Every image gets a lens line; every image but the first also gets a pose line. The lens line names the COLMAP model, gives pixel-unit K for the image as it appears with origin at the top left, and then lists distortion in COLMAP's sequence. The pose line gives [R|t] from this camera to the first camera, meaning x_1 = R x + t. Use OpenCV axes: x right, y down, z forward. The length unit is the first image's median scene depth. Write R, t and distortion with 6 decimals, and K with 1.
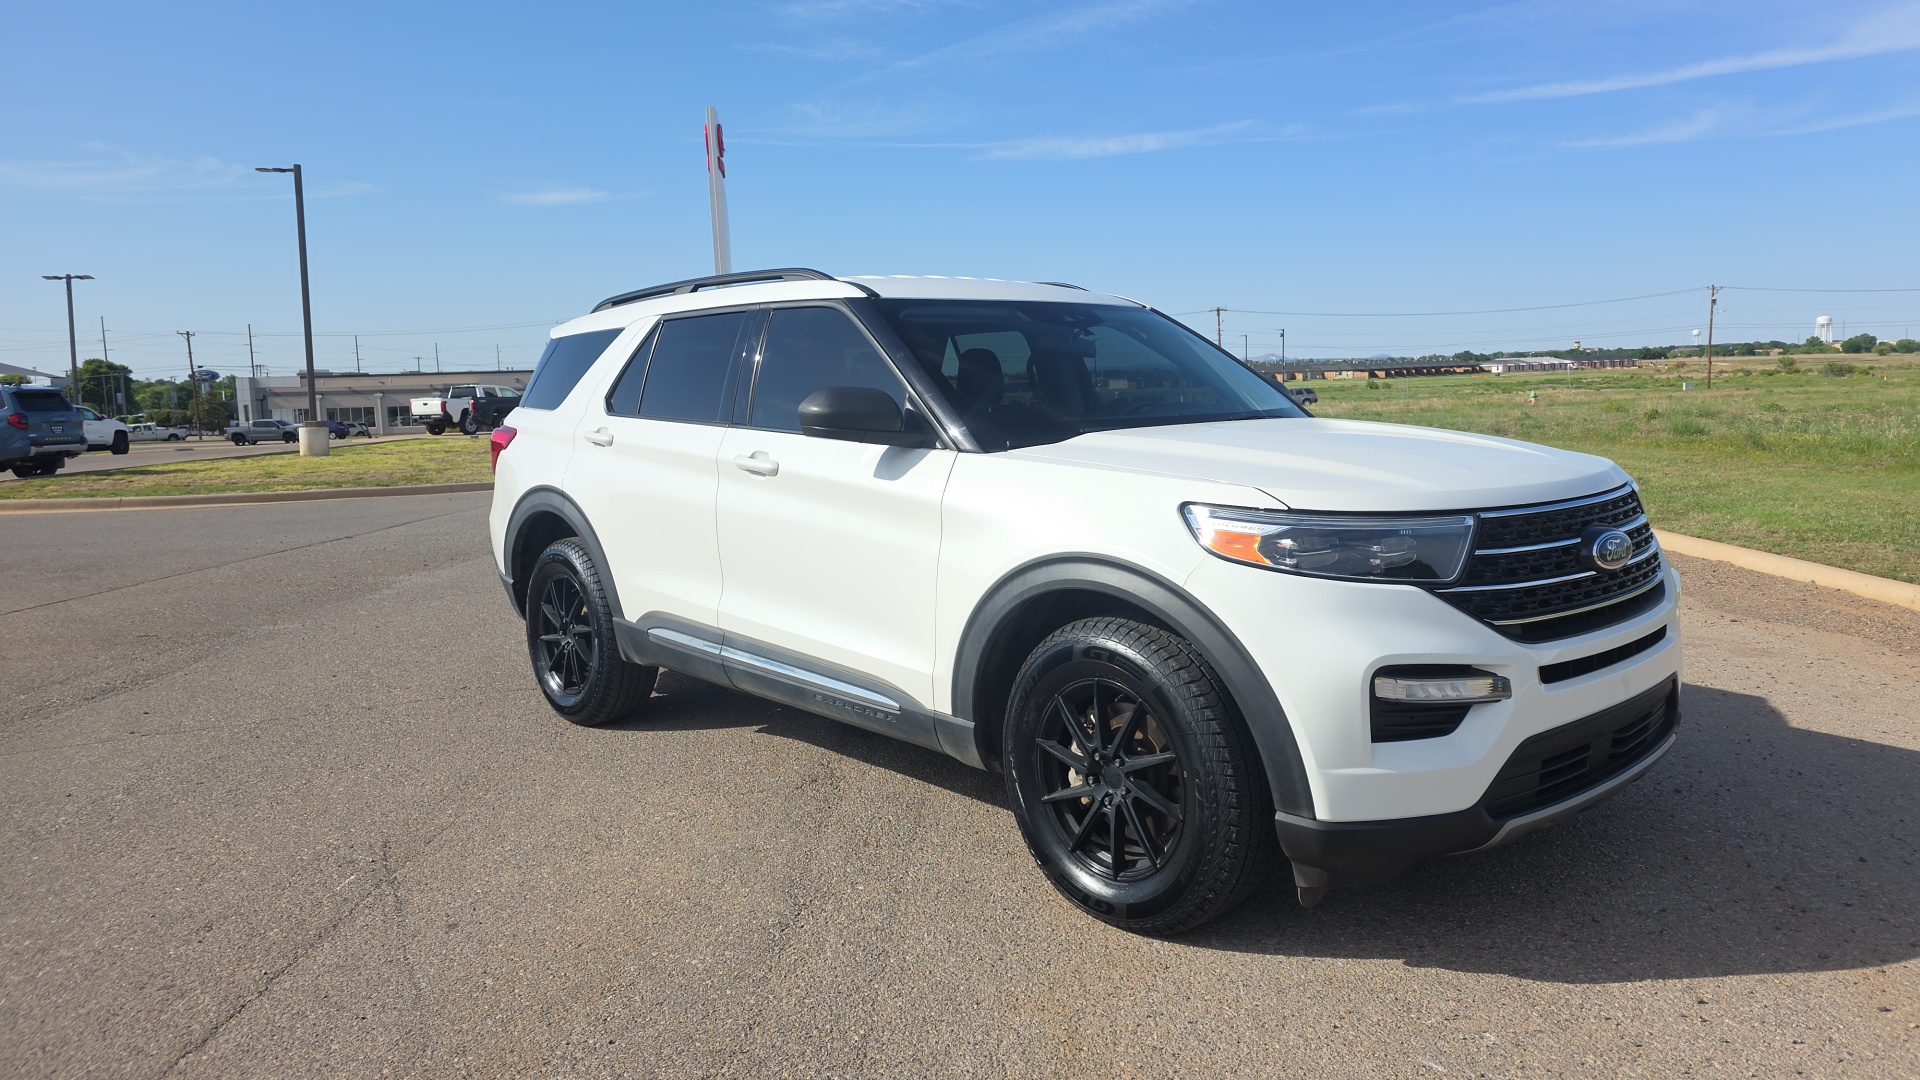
lens RADIAL K [[1303.0, 0, 1027.5], [0, 1303.0, 538.9], [0, 0, 1]] dist [0.047240, -0.038752]
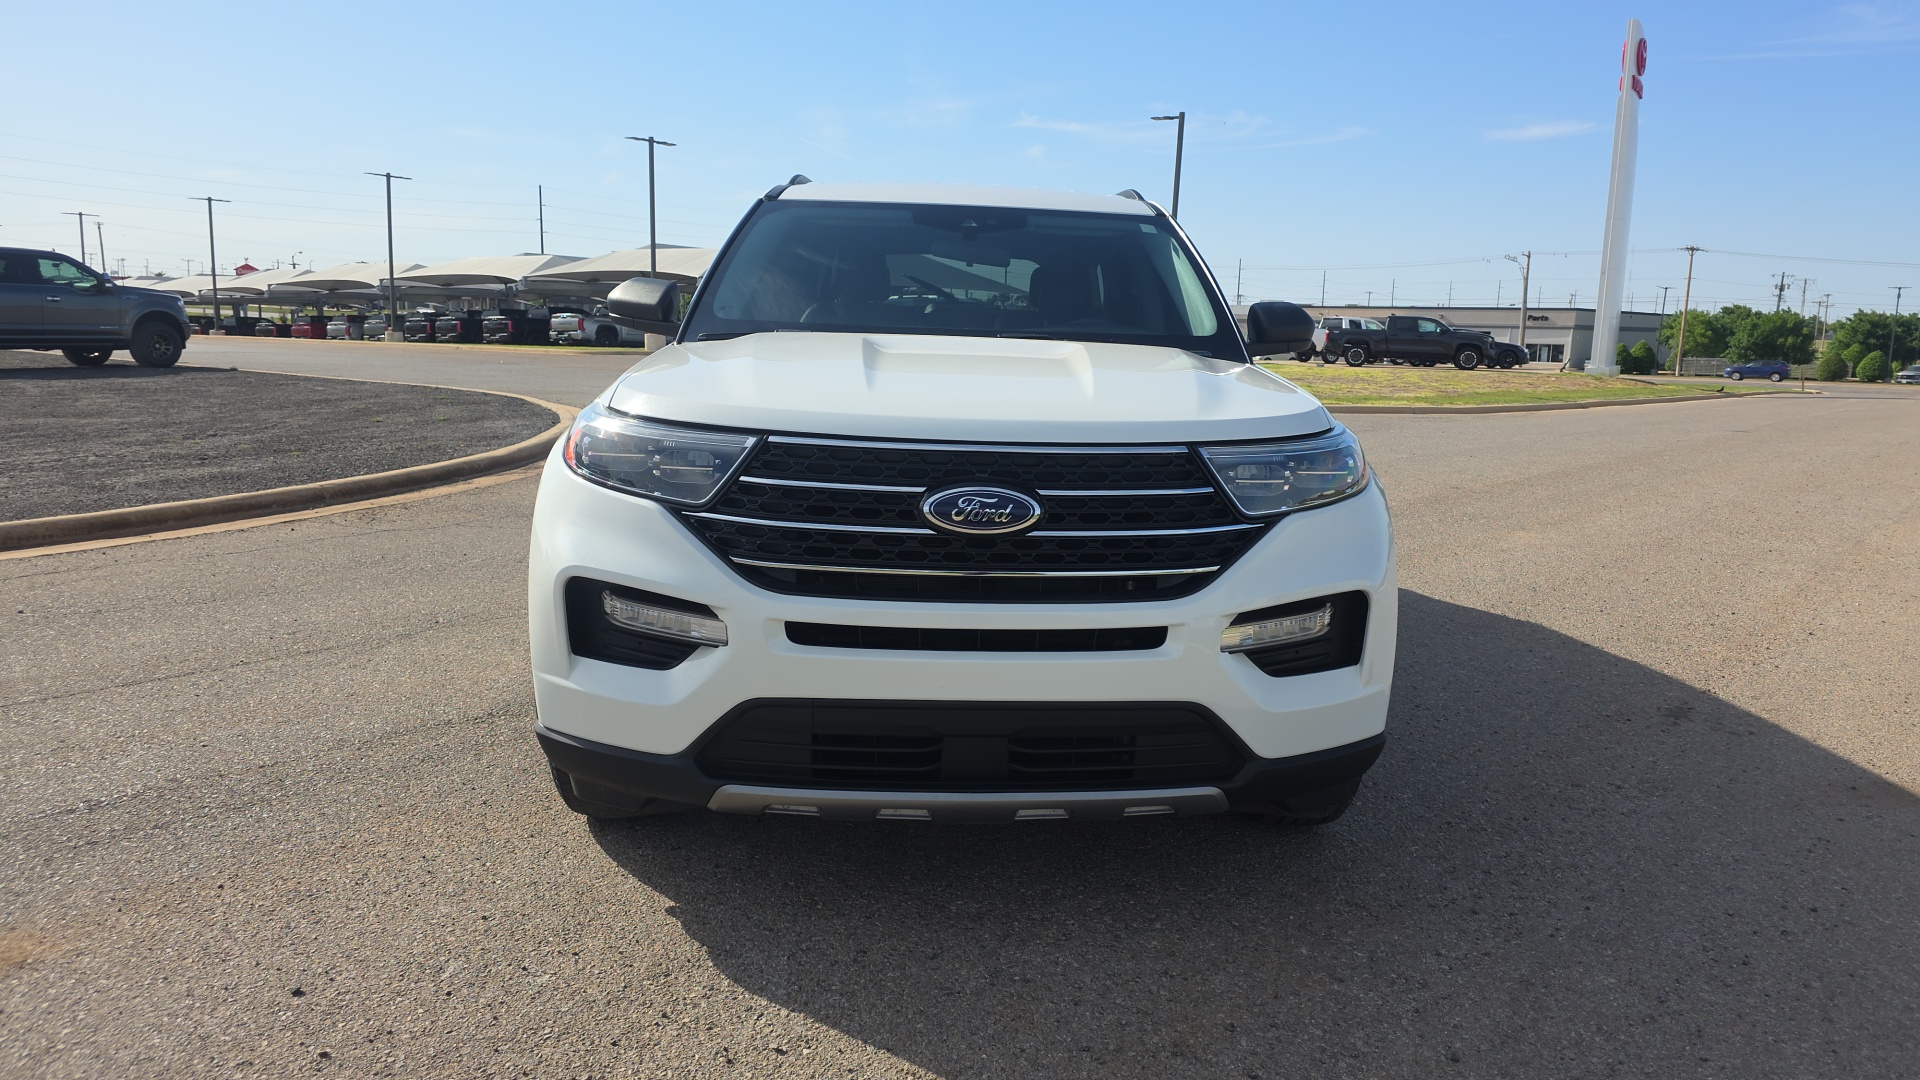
lens RADIAL K [[1303.0, 0, 1027.5], [0, 1303.0, 538.9], [0, 0, 1]] dist [0.047240, -0.038752]
pose [[0.752364, 0.154984, -0.640257, 0.593529], [-0.126404, 0.987834, 0.090583, -0.029713], [0.646507, 0.012779, 0.762801, 0.259620]]
